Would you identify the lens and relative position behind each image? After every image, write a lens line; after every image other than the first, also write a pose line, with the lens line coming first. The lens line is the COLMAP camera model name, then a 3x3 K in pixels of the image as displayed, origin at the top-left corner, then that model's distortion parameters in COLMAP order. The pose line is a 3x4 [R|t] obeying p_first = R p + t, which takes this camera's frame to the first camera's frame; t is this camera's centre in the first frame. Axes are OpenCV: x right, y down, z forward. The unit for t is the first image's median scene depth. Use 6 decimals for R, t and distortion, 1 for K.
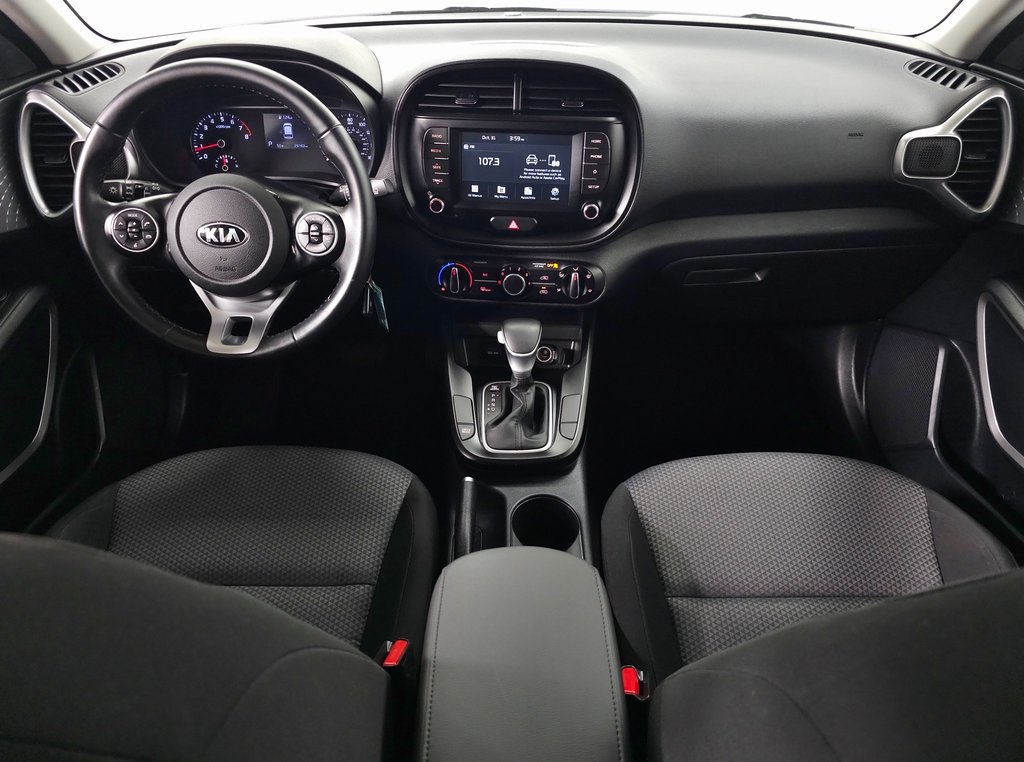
lens RADIAL K [[640.8, 0, 512.3], [0, 640.8, 377.6], [0, 0, 1]] dist [-0.002551, -0.013472]
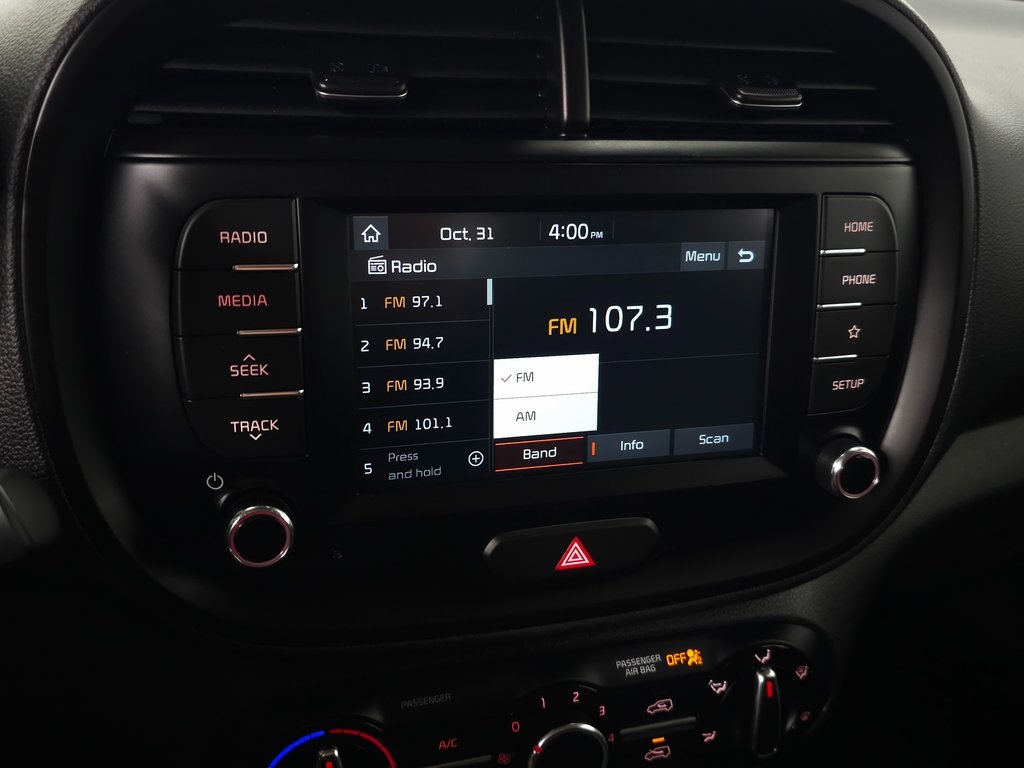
lens RADIAL K [[922.9, 0, 508.6], [0, 922.9, 376.7], [0, 0, 1]] dist [0.021196, -0.042755]
pose [[0.922973, -0.105234, 0.370199, -0.151631], [0.177193, 0.970072, -0.166020, -0.254207], [-0.341649, 0.218828, 0.913997, 0.668397]]
